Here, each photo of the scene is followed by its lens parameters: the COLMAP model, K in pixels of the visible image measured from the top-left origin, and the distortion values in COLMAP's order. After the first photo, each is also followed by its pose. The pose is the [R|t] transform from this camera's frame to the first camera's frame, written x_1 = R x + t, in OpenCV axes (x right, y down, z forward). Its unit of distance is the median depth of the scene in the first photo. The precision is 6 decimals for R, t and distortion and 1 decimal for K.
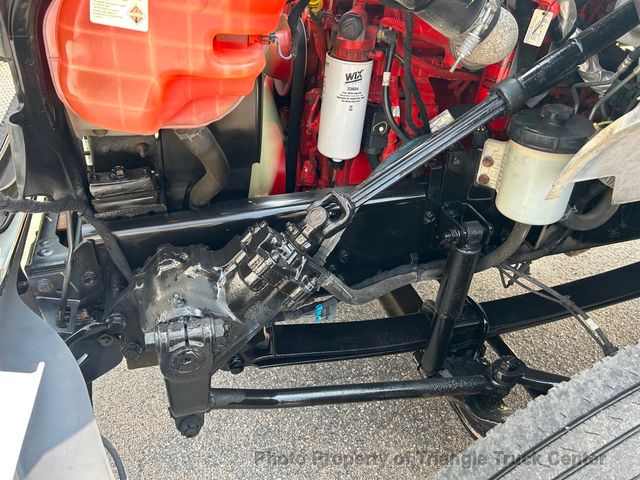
lens RADIAL K [[486.4, 0, 316.8], [0, 486.4, 238.4], [0, 0, 1]] dist [0.052472, -0.062412]
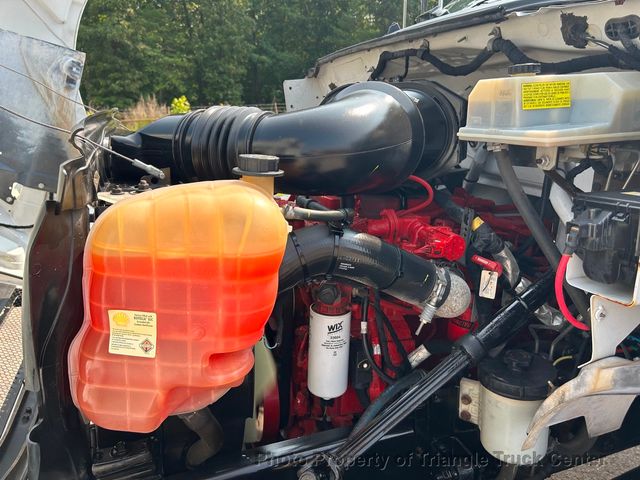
lens RADIAL K [[486.4, 0, 315.1], [0, 486.4, 240.9], [0, 0, 1]] dist [0.052472, -0.062412]
pose [[0.998086, -0.061314, 0.008071, 0.035235], [0.060577, 0.943039, -0.327121, -0.165416], [0.012446, 0.326984, 0.944948, -0.140734]]
